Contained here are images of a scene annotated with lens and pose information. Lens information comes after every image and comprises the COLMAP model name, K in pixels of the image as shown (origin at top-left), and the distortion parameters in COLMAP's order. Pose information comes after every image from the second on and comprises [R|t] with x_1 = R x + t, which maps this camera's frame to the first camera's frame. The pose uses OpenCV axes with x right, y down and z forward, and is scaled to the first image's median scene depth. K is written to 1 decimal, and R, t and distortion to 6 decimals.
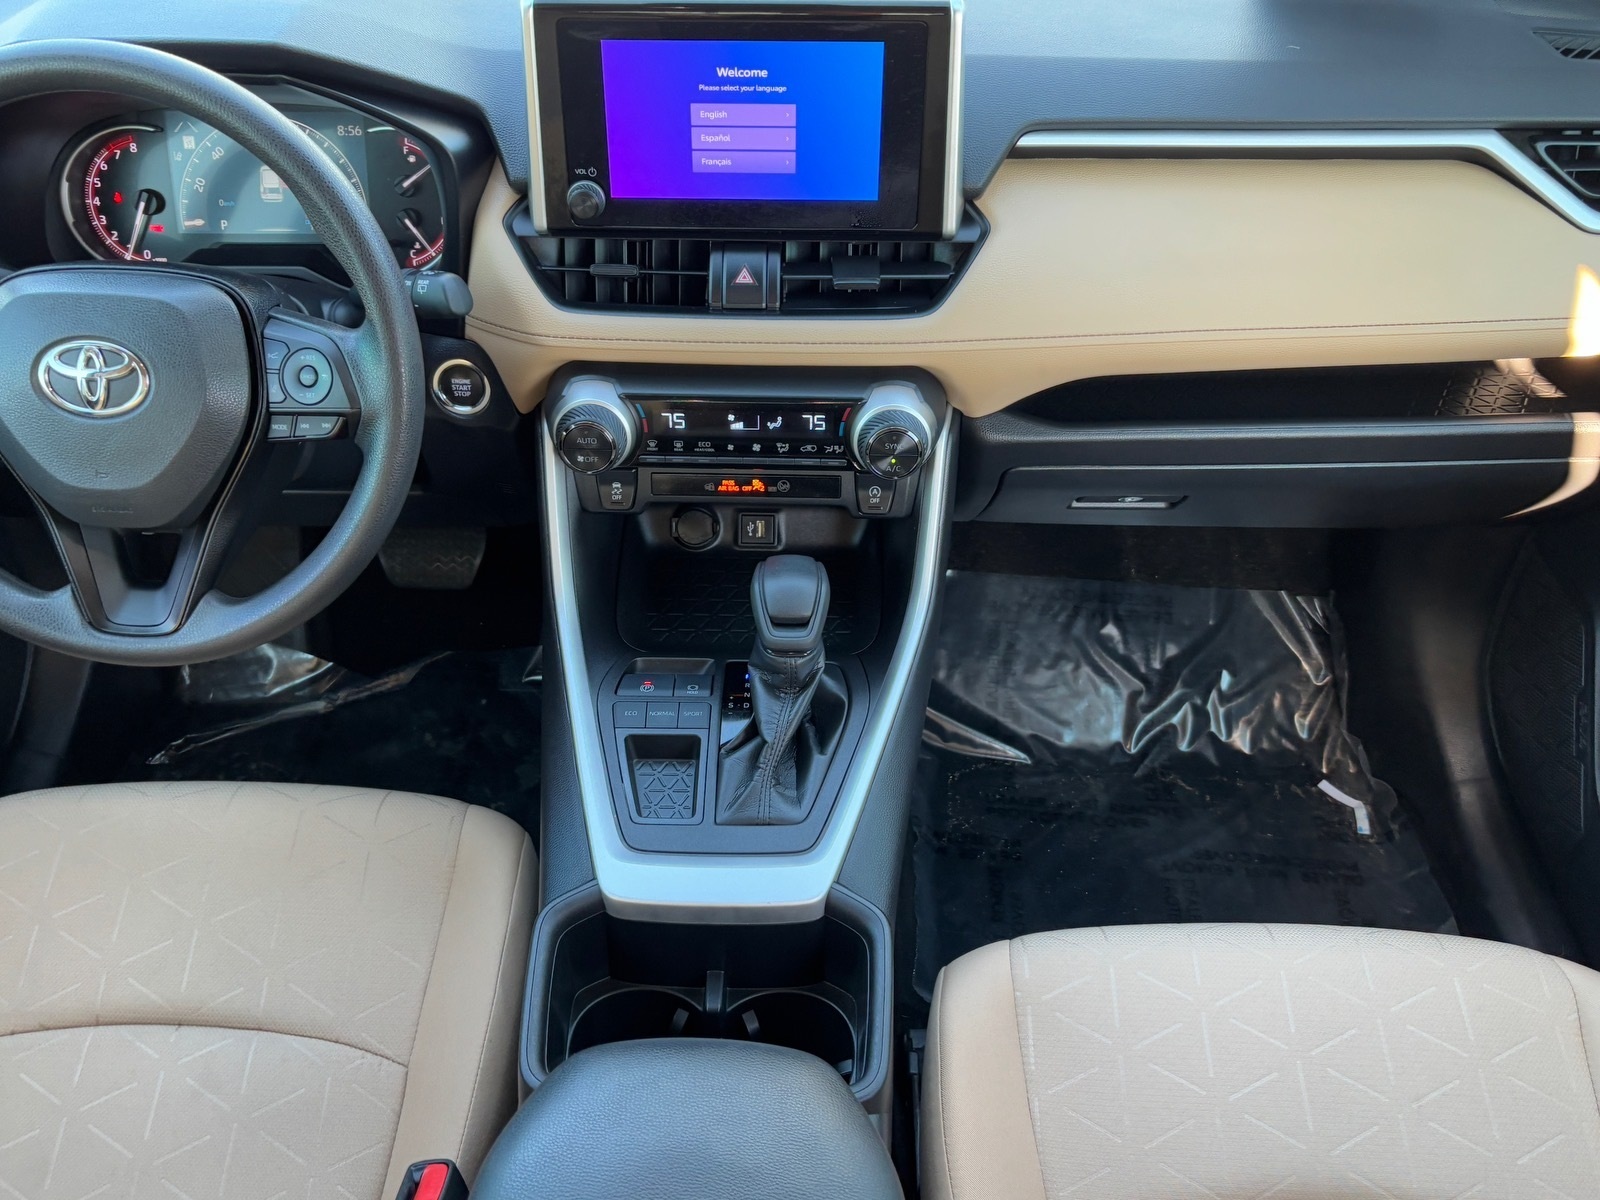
lens RADIAL K [[1438.5, 0, 796.0], [0, 1438.5, 613.7], [0, 0, 1]] dist [0.053655, -0.087615]
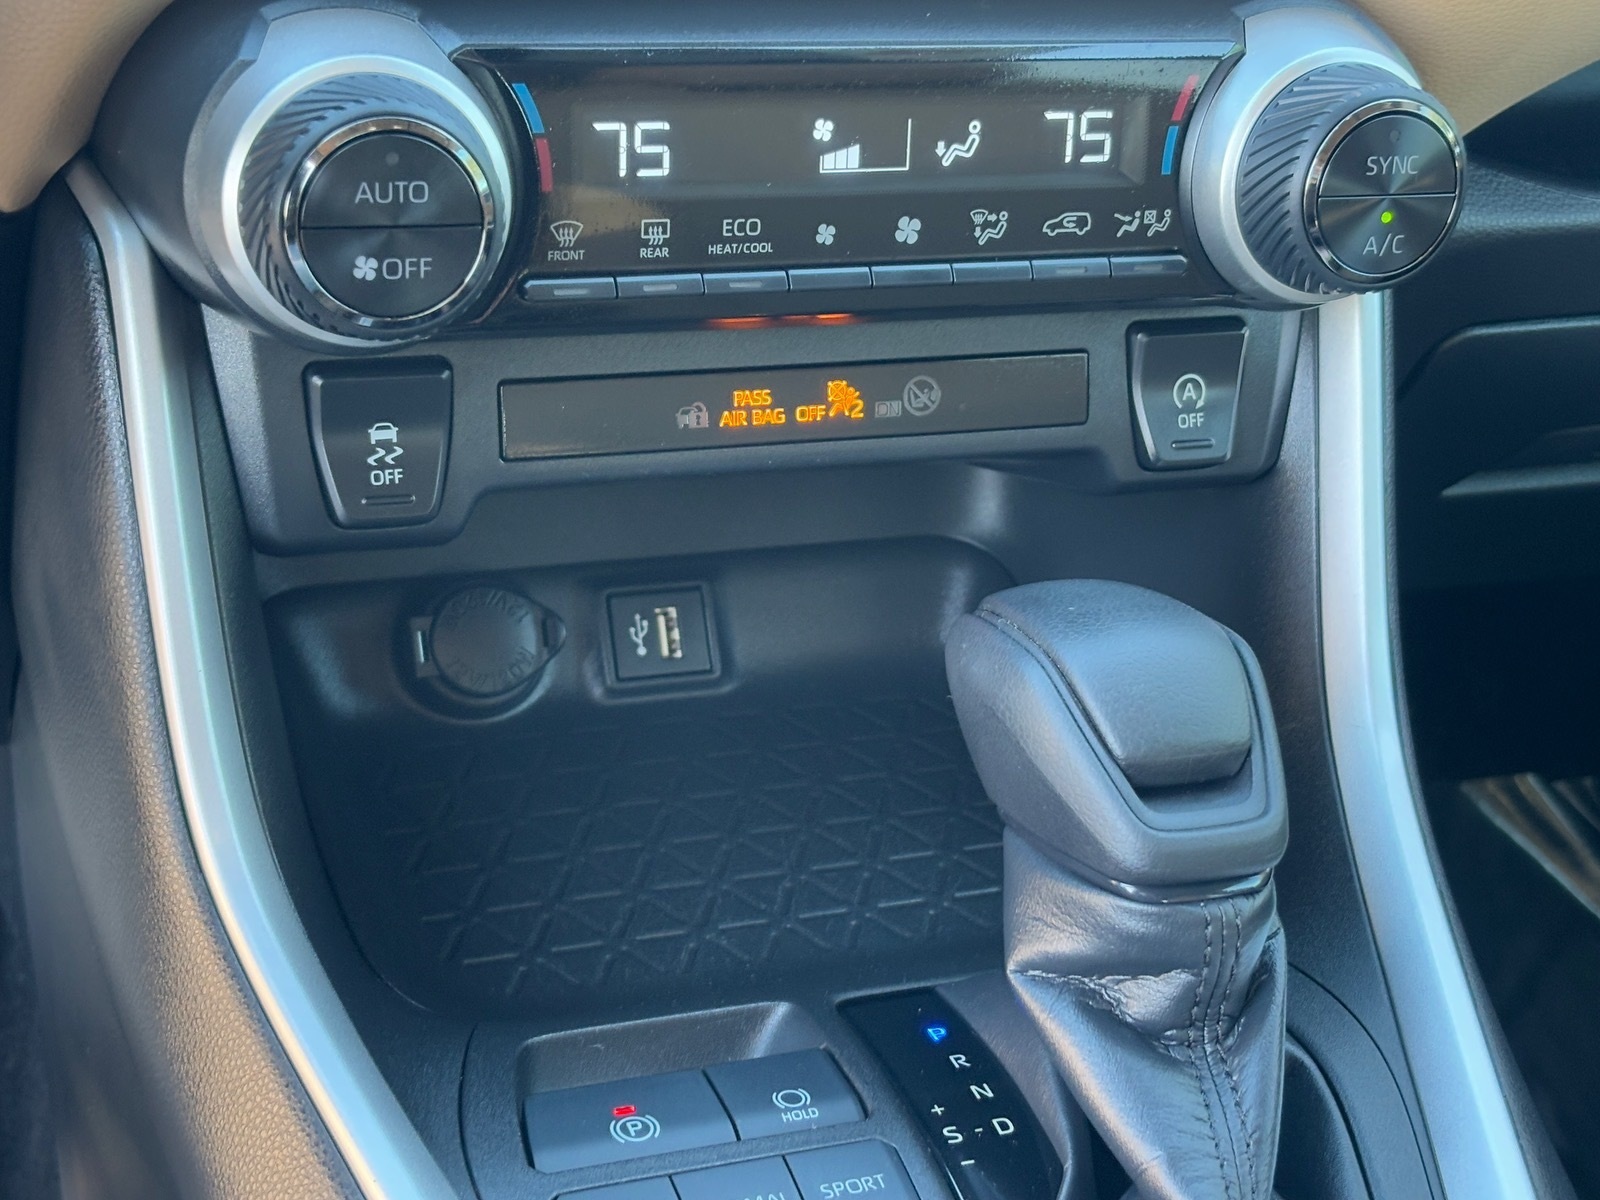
lens RADIAL K [[2542.5, 0, 791.6], [0, 2542.5, 621.6], [0, 0, 1]] dist [0.149537, 0.000000]
pose [[0.928229, -0.097584, 0.358982, -0.245135], [0.162930, 0.974149, -0.156482, 0.040277], [-0.334432, 0.203740, 0.920133, 0.543390]]
